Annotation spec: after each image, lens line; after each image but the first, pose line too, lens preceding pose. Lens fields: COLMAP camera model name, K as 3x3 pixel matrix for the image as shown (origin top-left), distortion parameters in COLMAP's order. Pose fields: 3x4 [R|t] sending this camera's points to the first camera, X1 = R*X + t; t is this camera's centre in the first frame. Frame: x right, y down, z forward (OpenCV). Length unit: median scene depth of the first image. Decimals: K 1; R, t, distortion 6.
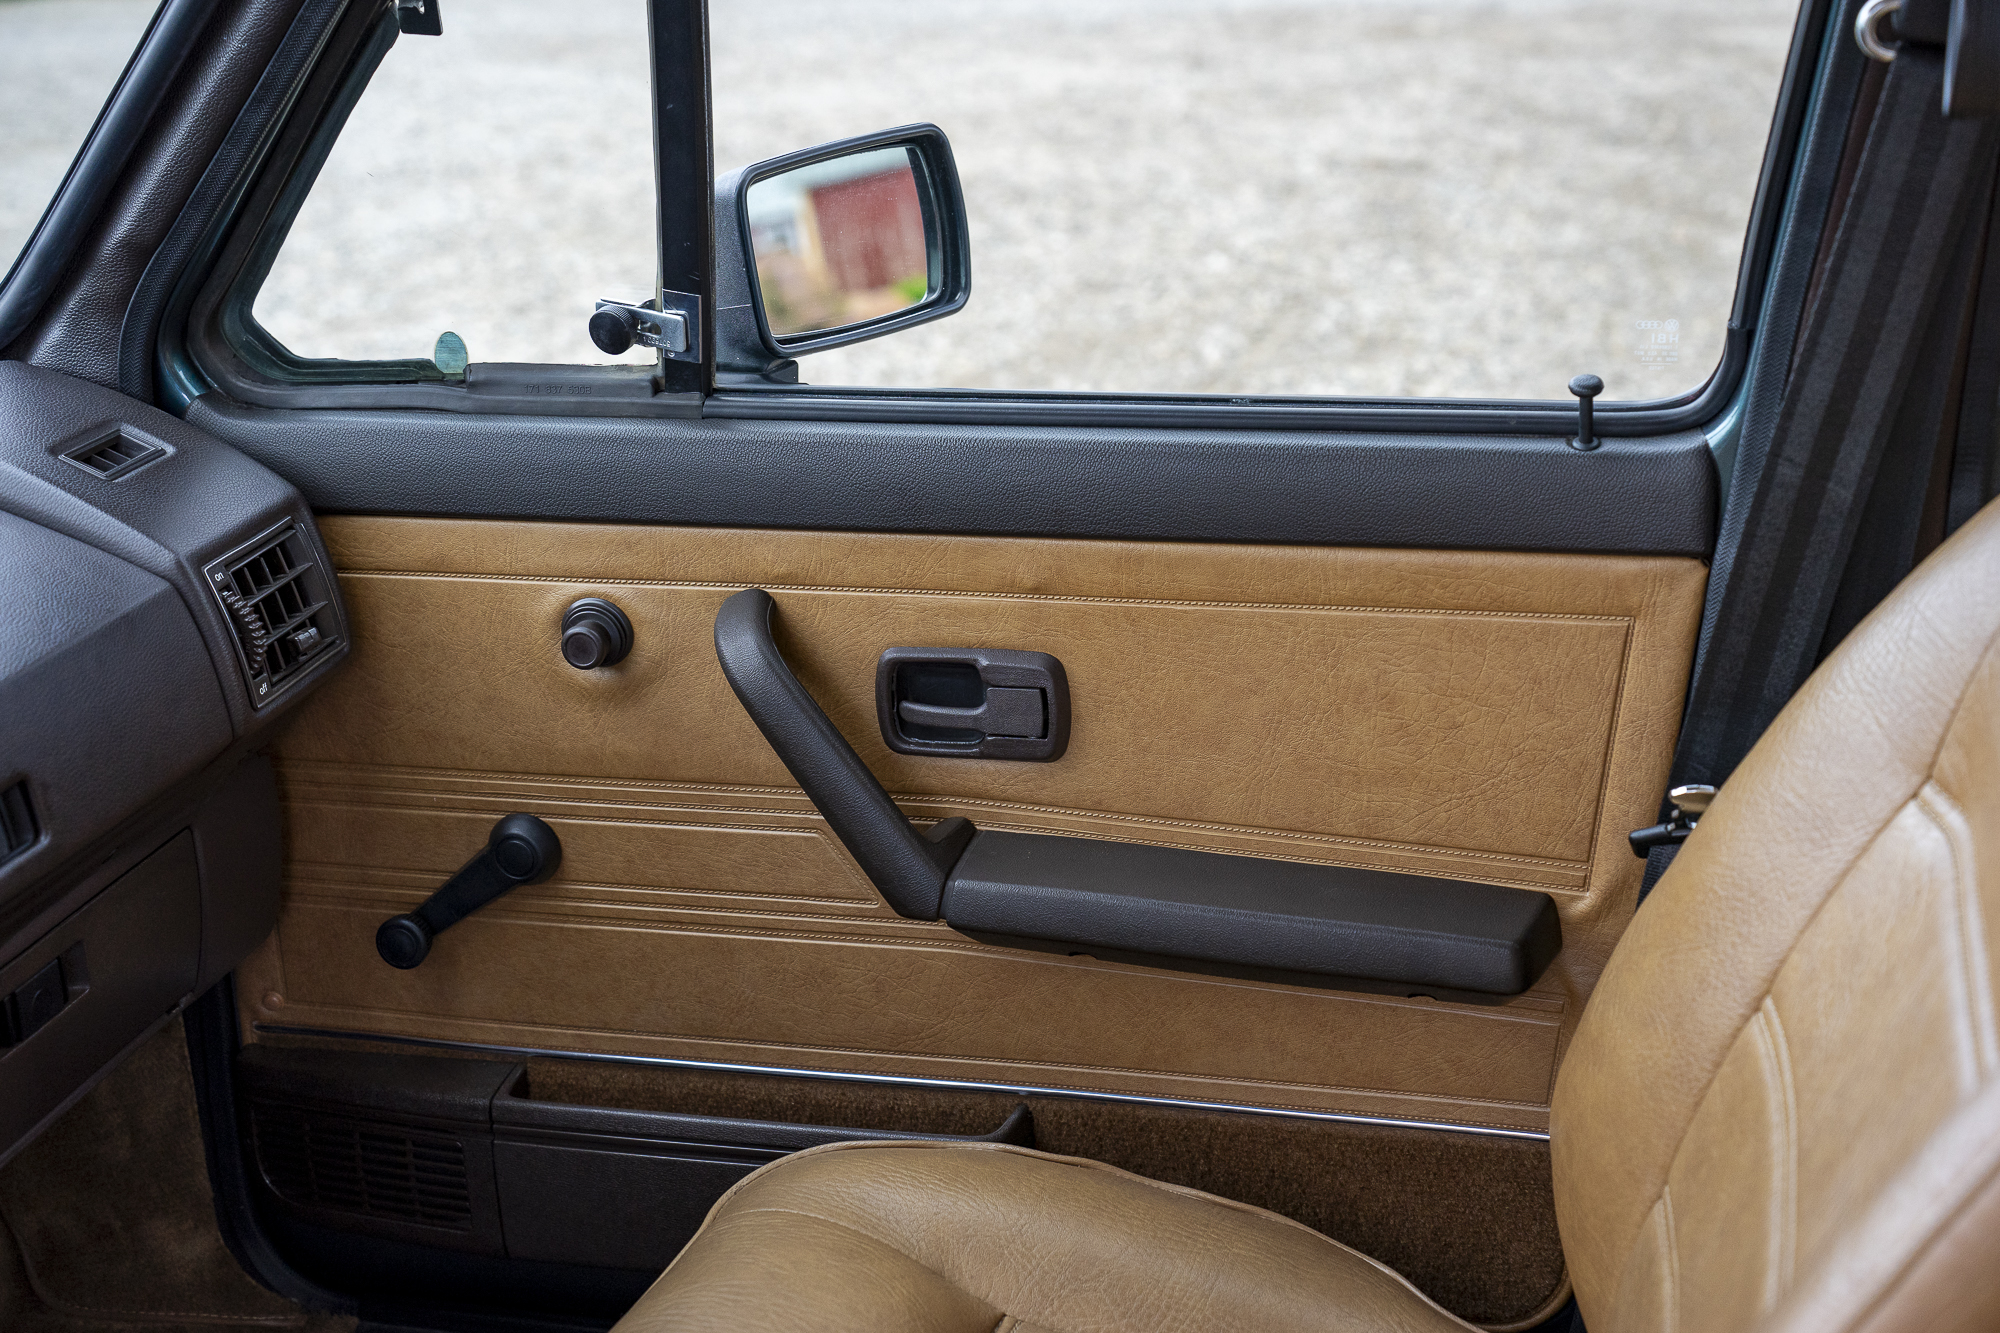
lens RADIAL K [[2711.7, 0, 1001.0], [0, 2711.7, 667.0], [0, 0, 1]] dist [-0.028733, 0.000000]
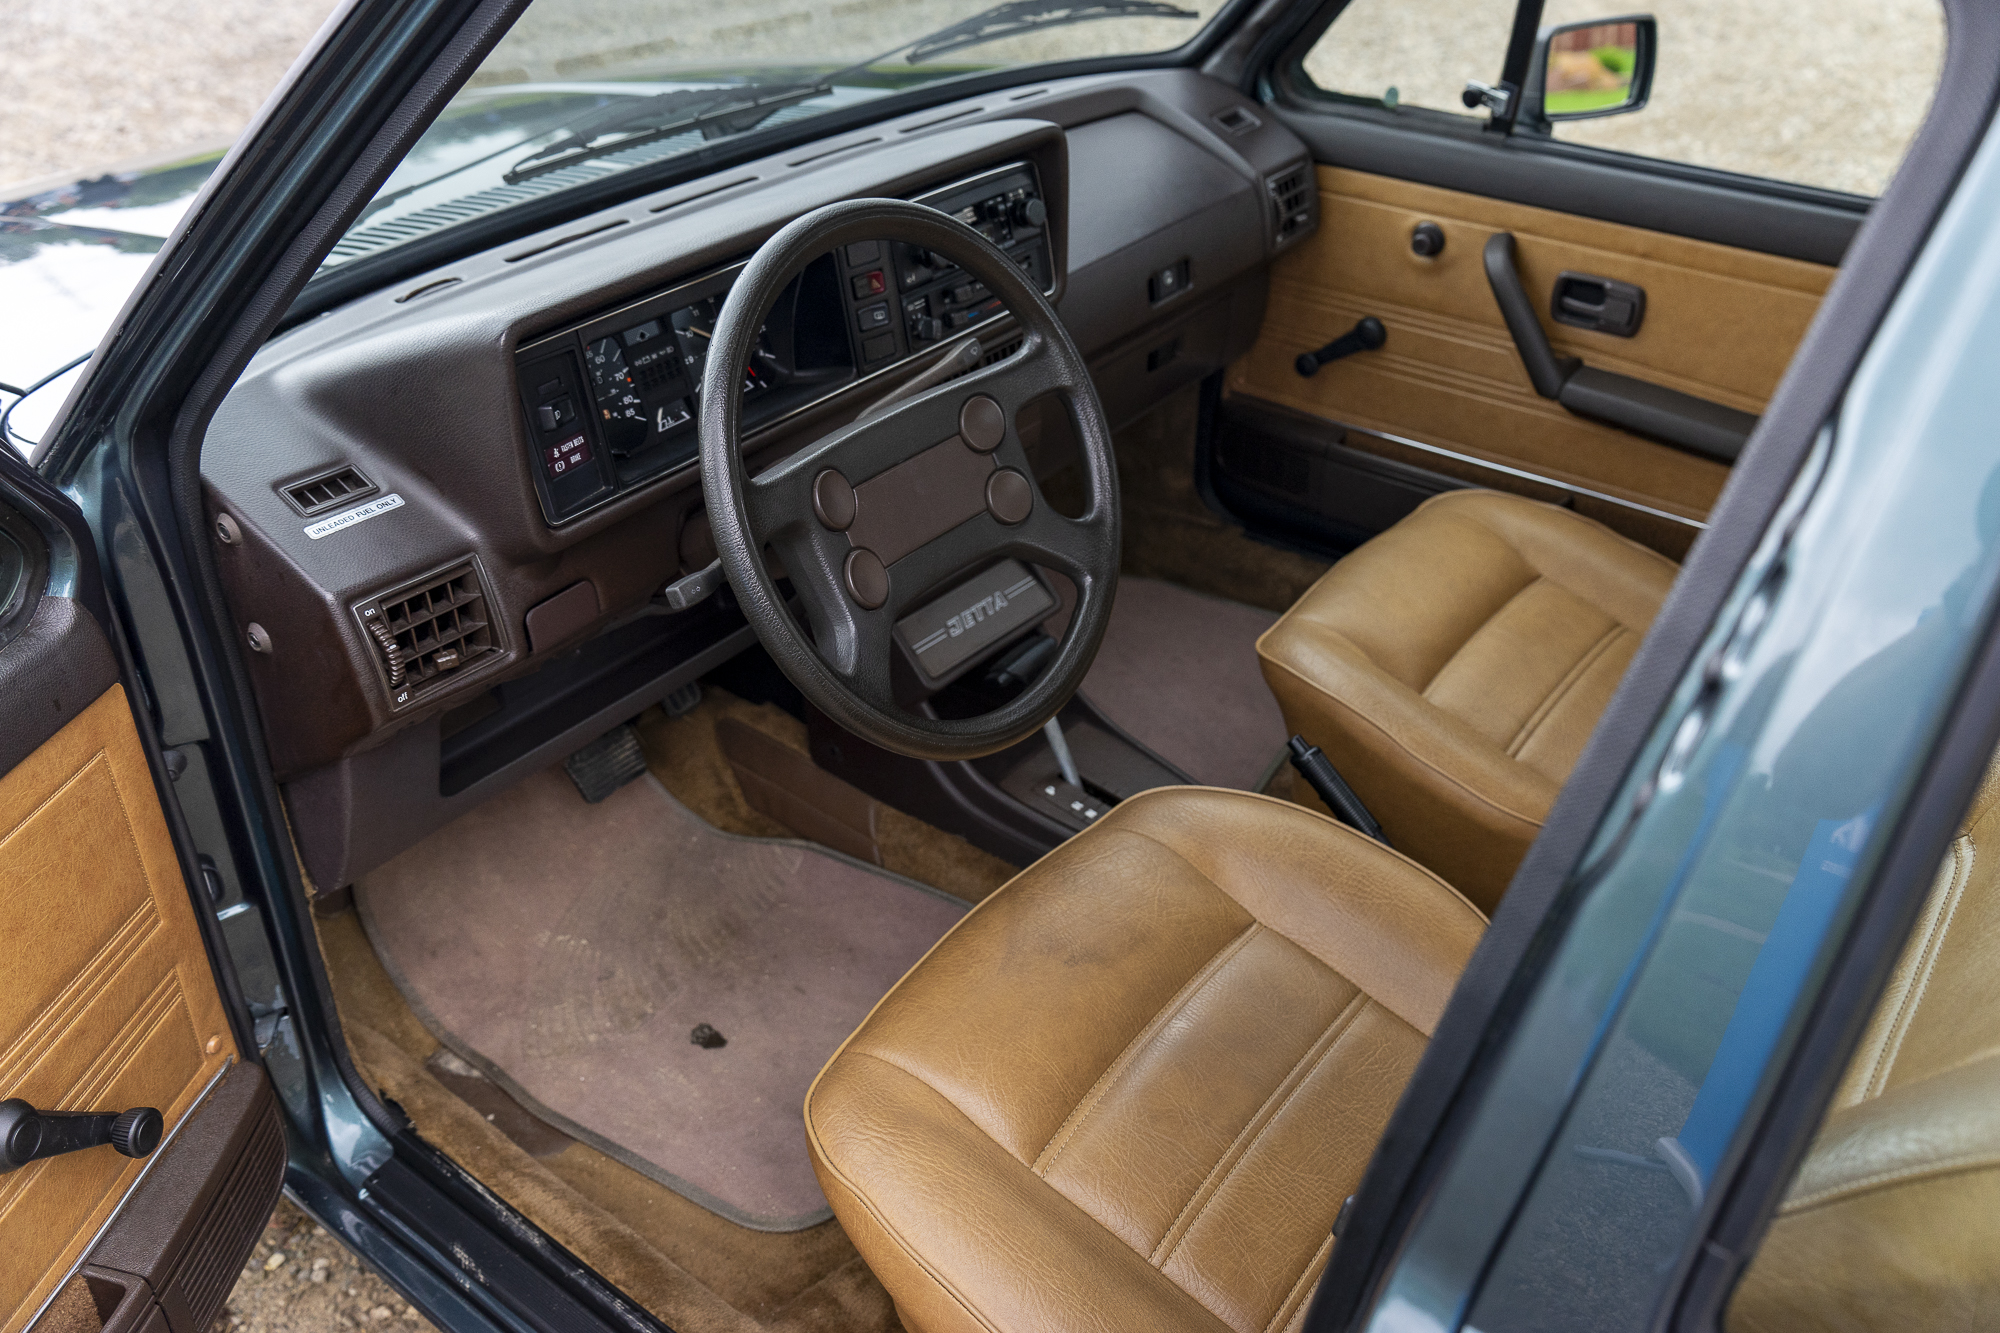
lens RADIAL K [[1635.4, 0, 1000.9], [0, 1635.4, 666.9], [0, 0, 1]] dist [-0.019202, 0.004032]
pose [[0.926624, 0.247279, -0.283233, -0.011389], [-0.171121, 0.948121, 0.267924, 0.020249], [0.334791, -0.199798, 0.920867, -0.384477]]
